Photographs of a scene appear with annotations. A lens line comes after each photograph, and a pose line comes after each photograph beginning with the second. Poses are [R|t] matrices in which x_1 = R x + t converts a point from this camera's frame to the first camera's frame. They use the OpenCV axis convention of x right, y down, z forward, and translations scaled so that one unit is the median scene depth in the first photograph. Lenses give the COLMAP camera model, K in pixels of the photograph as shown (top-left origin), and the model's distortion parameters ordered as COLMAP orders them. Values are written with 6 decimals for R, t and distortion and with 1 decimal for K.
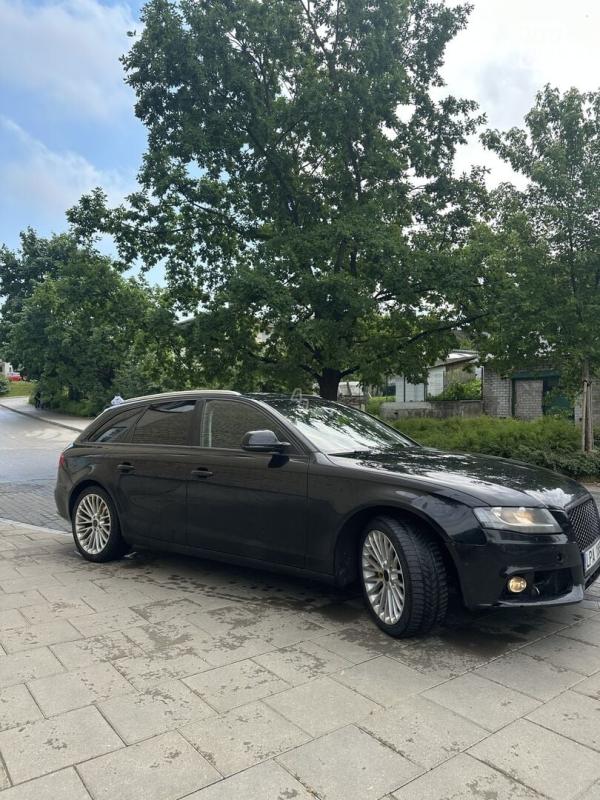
lens RADIAL K [[544.3, 0, 300.2], [0, 544.3, 400.5], [0, 0, 1]] dist [0.010521, -0.008180]
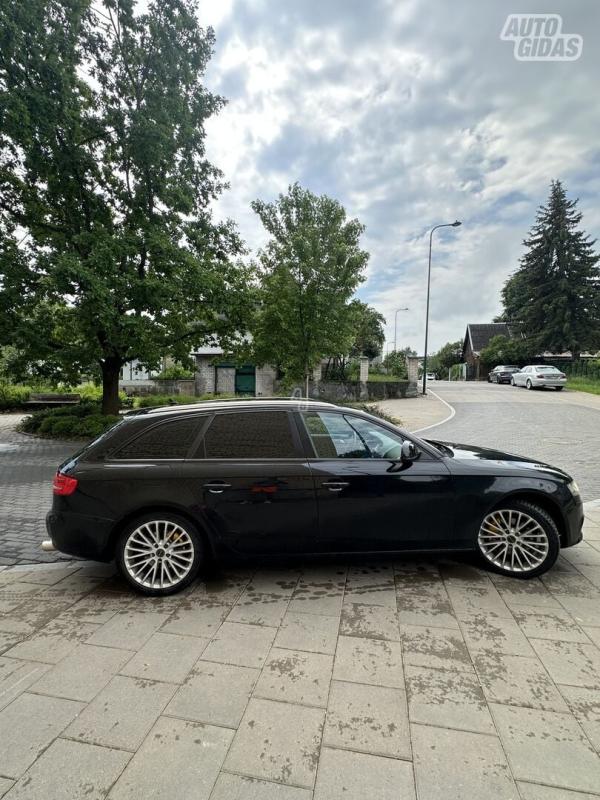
lens RADIAL K [[372.7, 0, 299.5], [0, 372.7, 396.9], [0, 0, 1]] dist [-0.006588, 0.002411]
pose [[0.760314, -0.013906, 0.649407, -0.782040], [-0.022052, 0.998642, 0.047203, -0.076219], [-0.649182, -0.050210, 0.758974, 0.551719]]
